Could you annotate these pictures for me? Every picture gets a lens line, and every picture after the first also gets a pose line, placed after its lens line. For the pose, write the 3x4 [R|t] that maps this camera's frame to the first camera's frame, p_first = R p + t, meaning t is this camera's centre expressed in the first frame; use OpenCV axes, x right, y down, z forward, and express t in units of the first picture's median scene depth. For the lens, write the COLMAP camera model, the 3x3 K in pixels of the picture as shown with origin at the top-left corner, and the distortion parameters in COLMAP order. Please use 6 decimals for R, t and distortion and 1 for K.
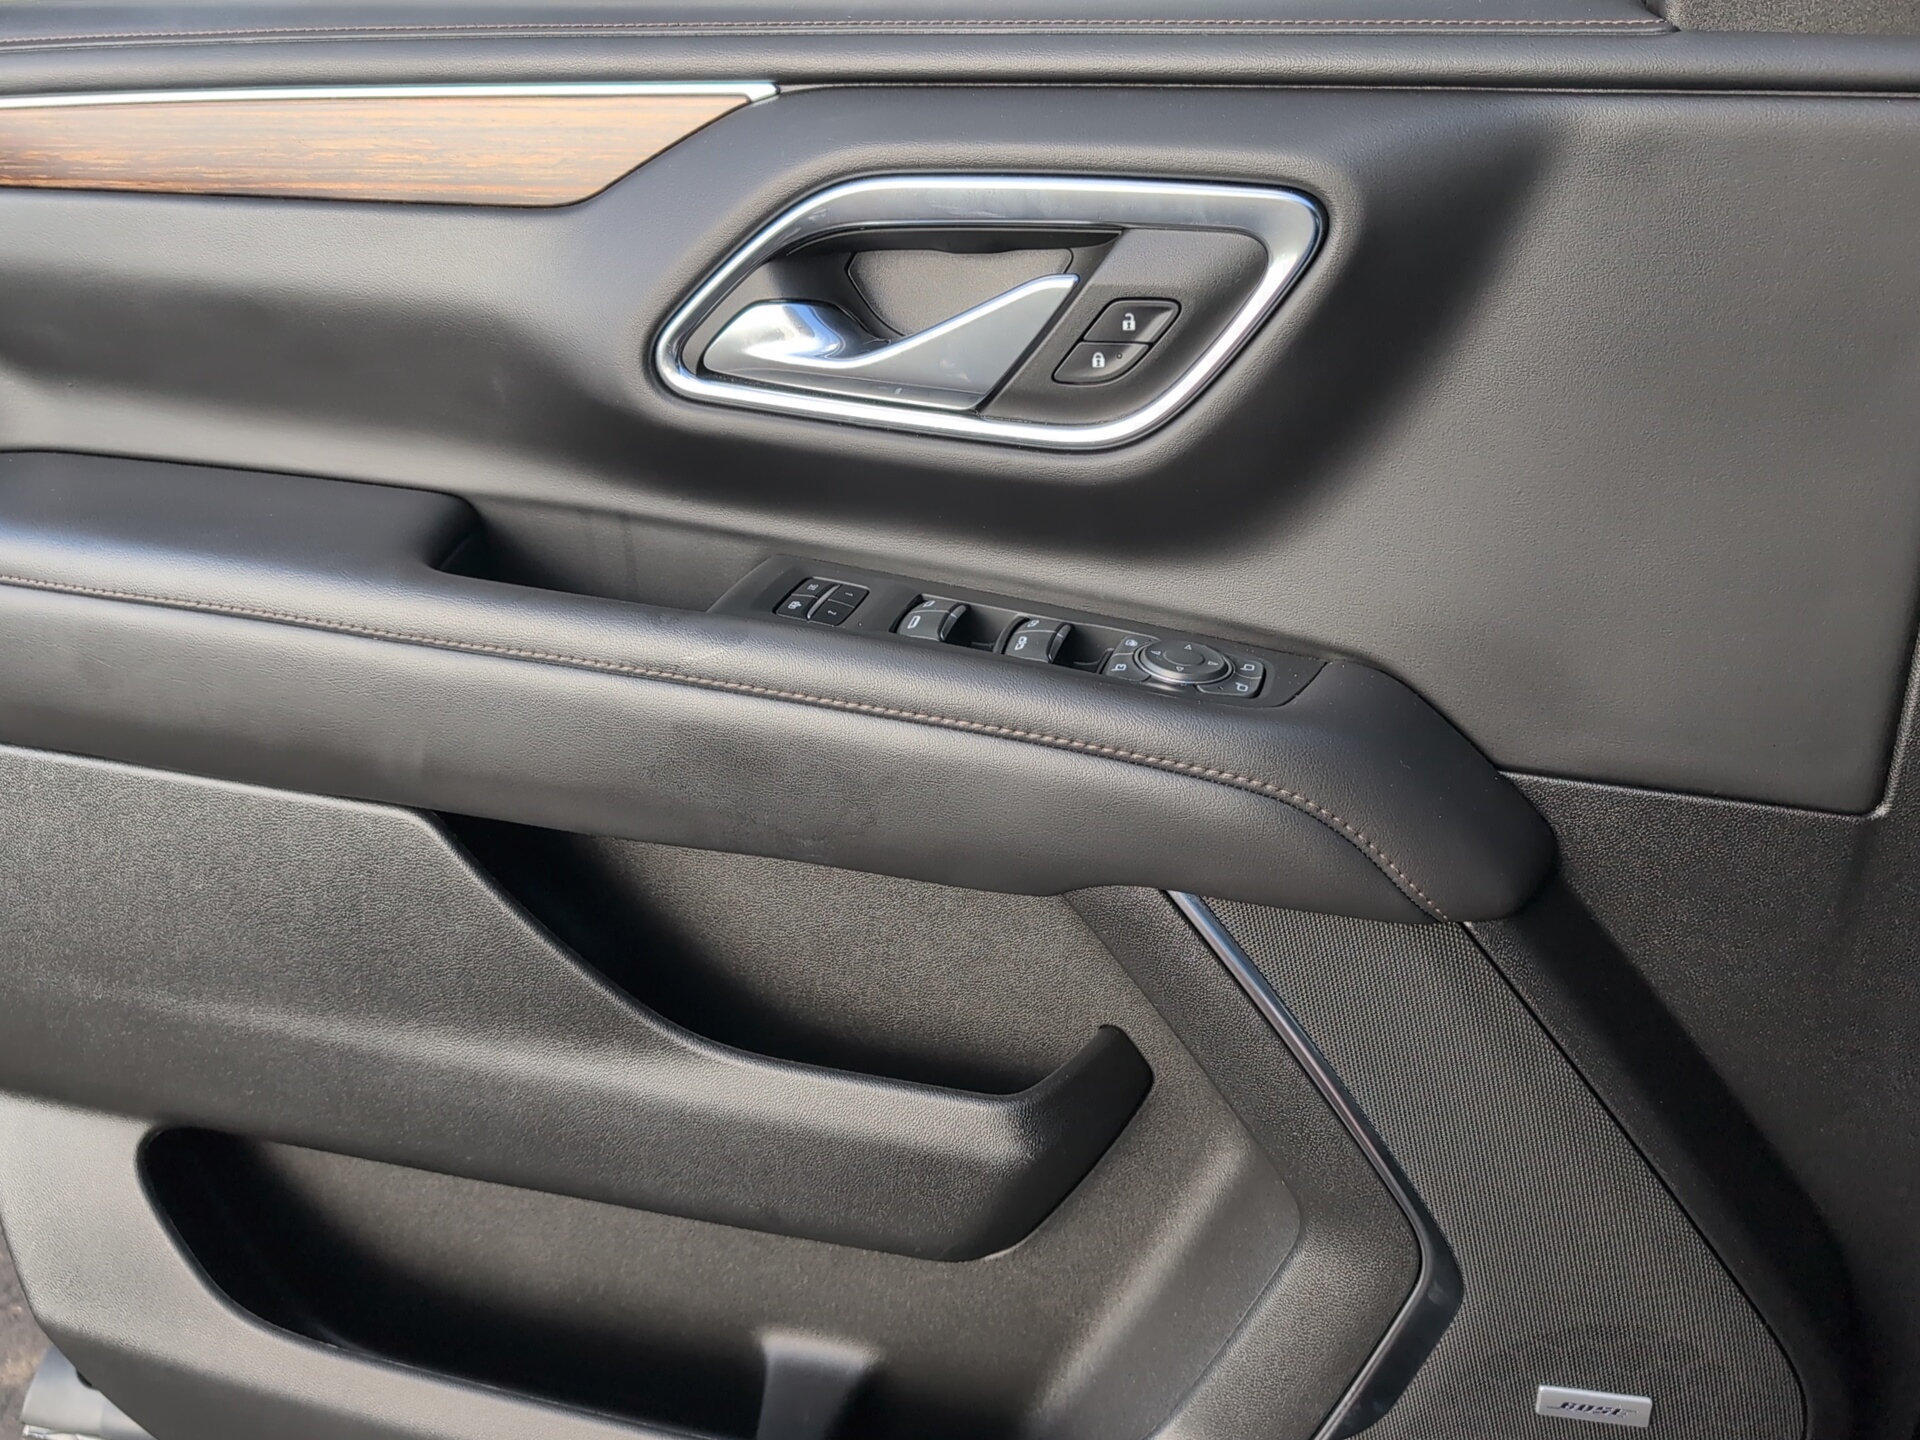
lens RADIAL K [[2279.6, 0, 850.7], [0, 2279.6, 852.5], [0, 0, 1]] dist [0.259854, -1.336497]
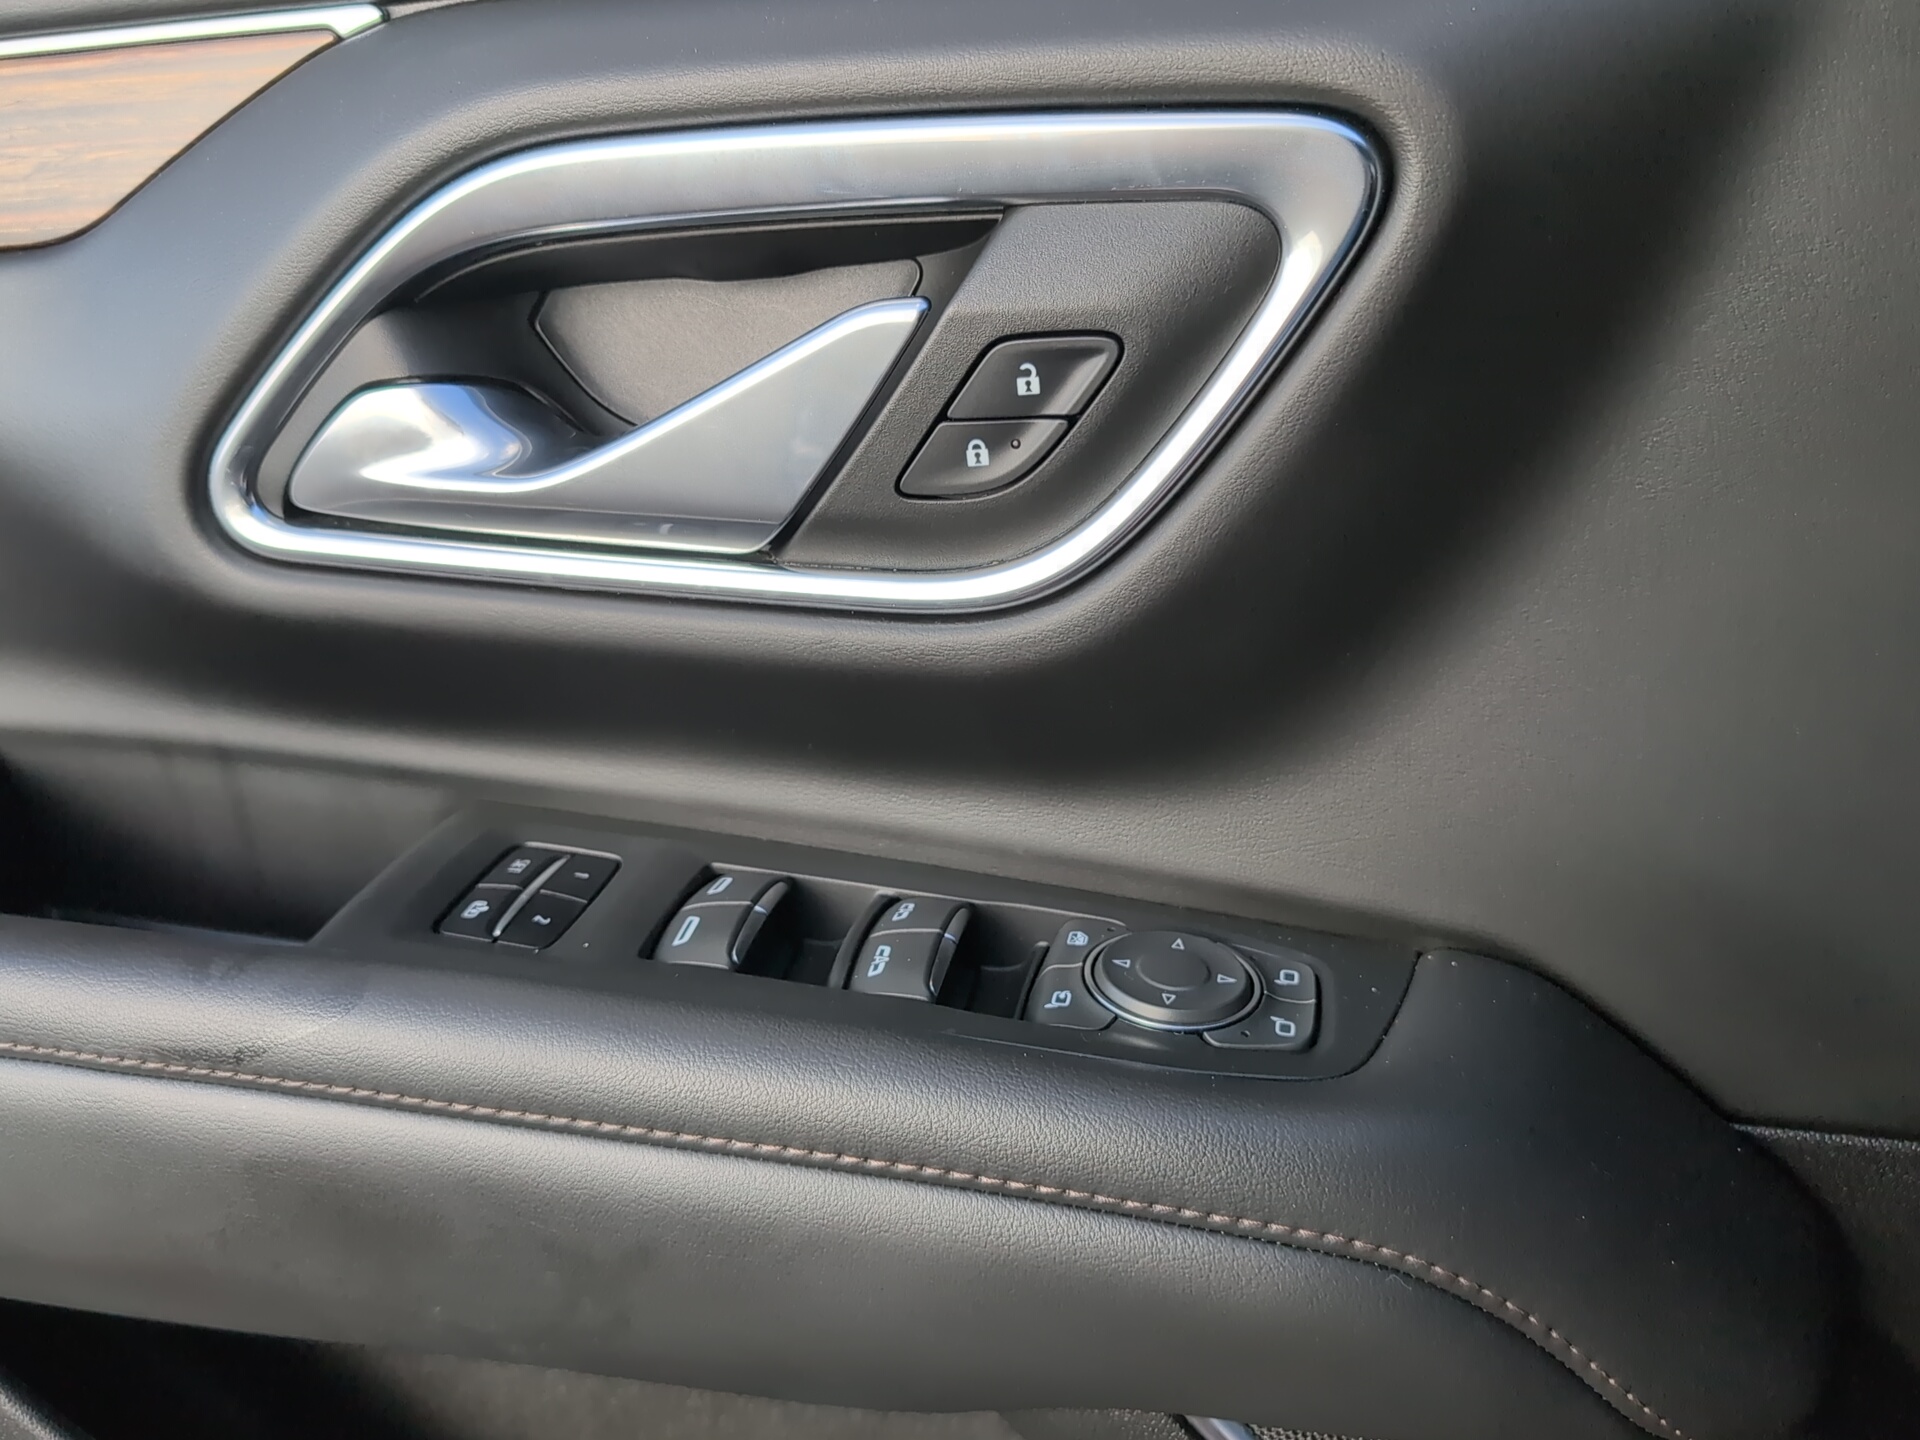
lens RADIAL K [[1599.3, 0, 934.4], [0, 1599.3, 713.0], [0, 0, 1]] dist [0.005216, -0.005352]
pose [[0.997588, -0.064849, 0.024764, 0.082477], [0.065776, 0.997086, -0.038630, -0.136236], [-0.022186, 0.040166, 0.998947, 0.615239]]
